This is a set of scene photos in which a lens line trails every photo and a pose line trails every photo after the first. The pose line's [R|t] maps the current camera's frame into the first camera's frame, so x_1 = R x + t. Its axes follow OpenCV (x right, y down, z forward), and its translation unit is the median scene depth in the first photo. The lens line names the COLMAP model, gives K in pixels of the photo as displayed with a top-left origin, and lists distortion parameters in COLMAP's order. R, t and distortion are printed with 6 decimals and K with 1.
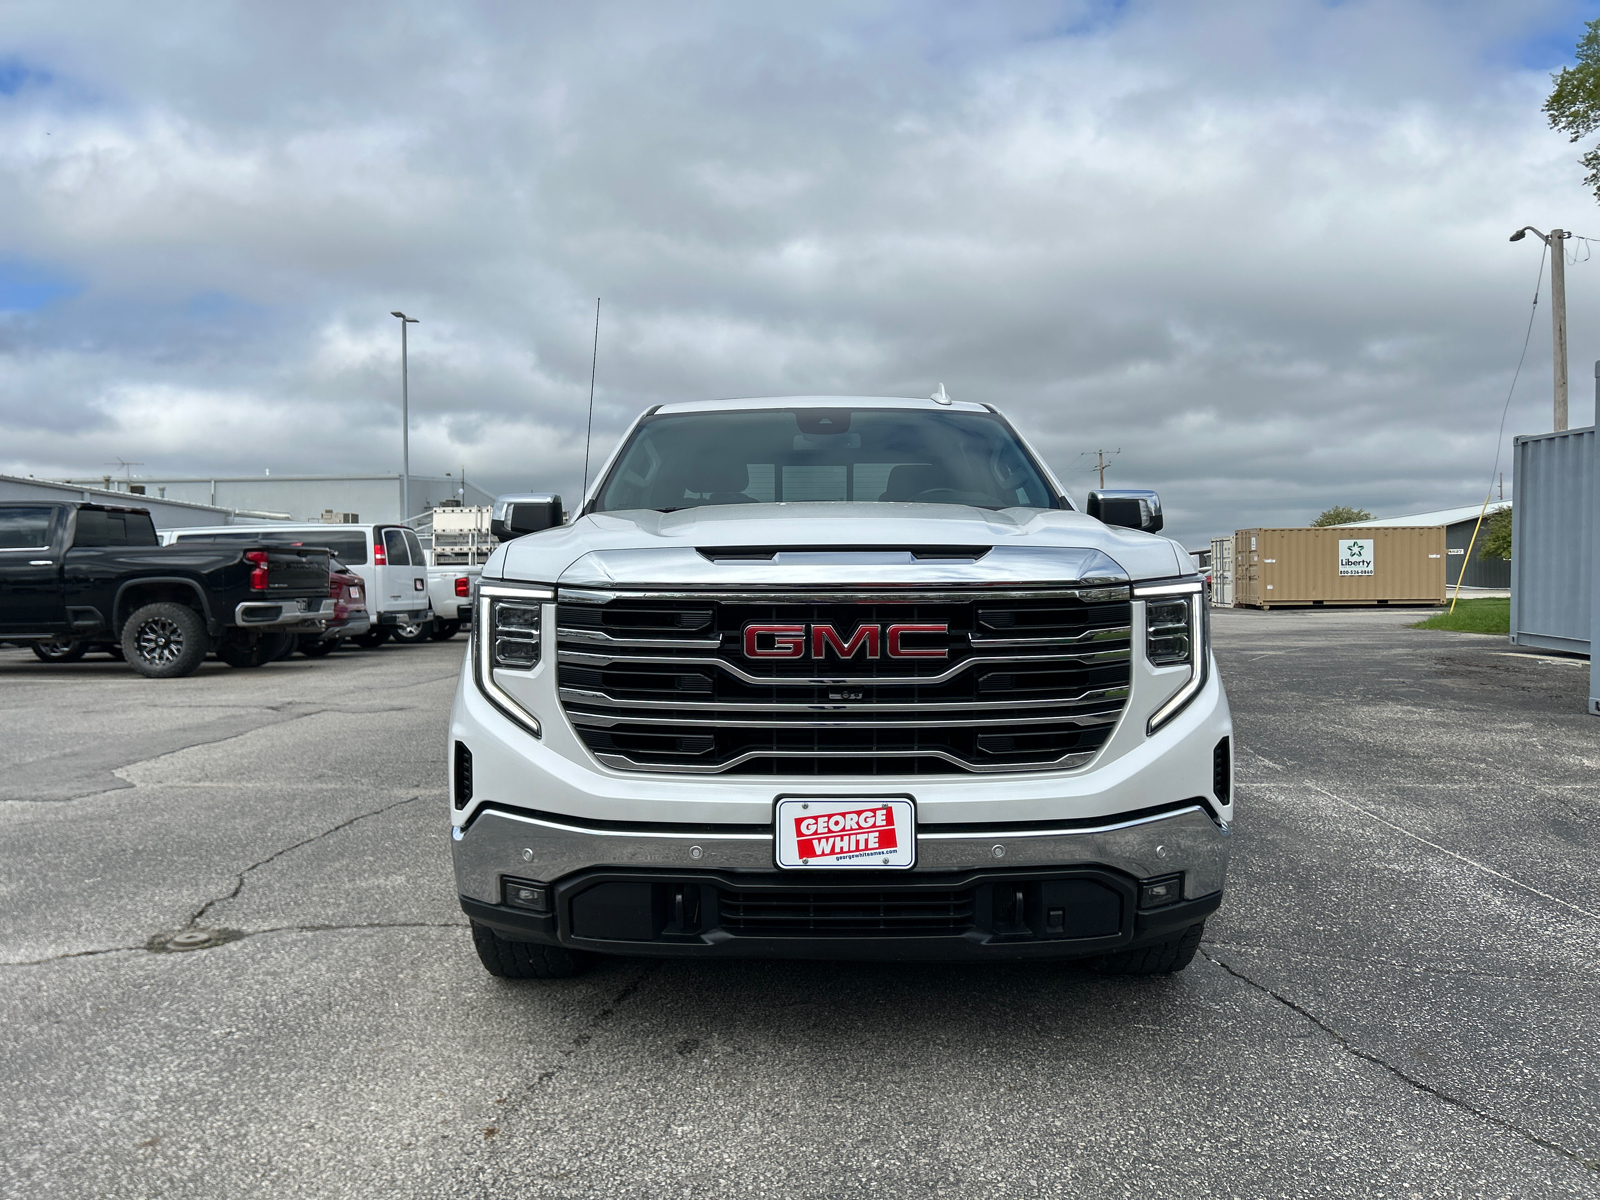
lens RADIAL K [[1199.2, 0, 769.1], [0, 1199.2, 567.8], [0, 0, 1]] dist [0.053445, -0.059404]
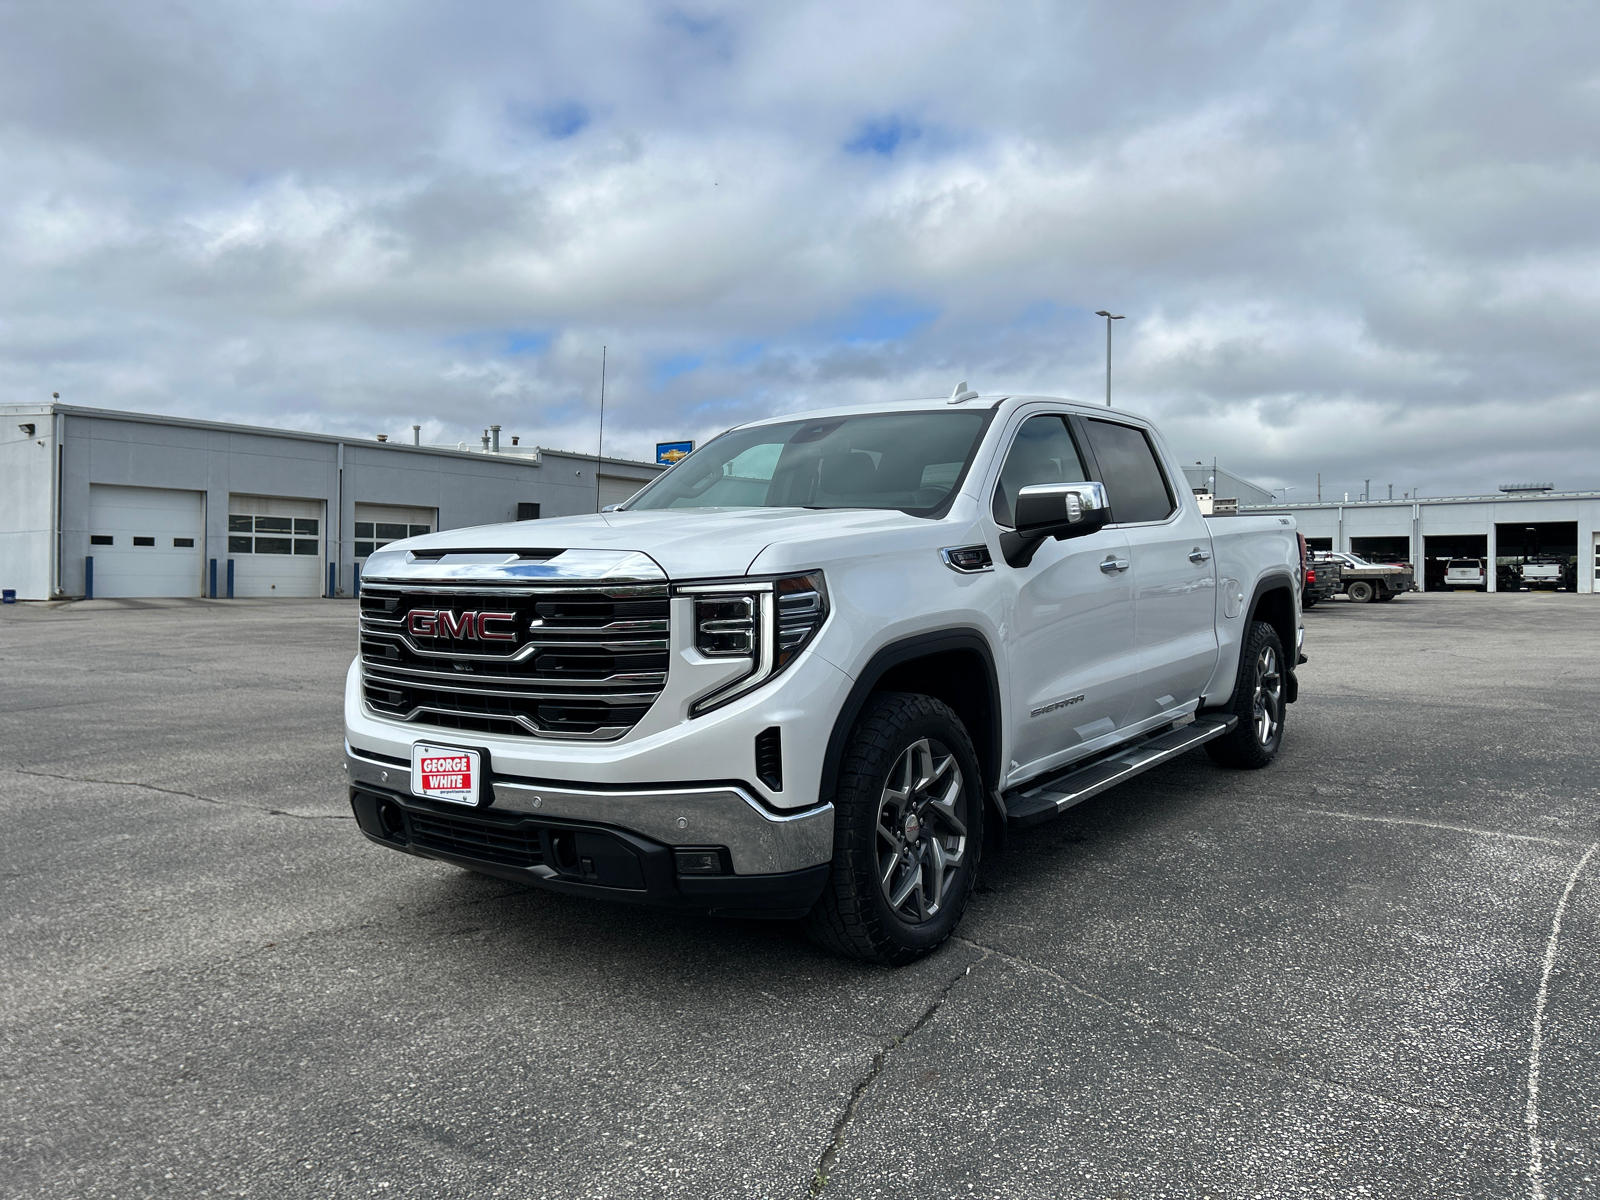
lens RADIAL K [[1199.2, 0, 813.6], [0, 1199.2, 591.9], [0, 0, 1]] dist [0.053445, -0.059404]
pose [[0.809551, 0.016779, -0.586810, 1.060609], [0.000268, 0.999581, 0.028951, -0.009623], [0.587049, -0.023594, 0.809207, 0.180891]]
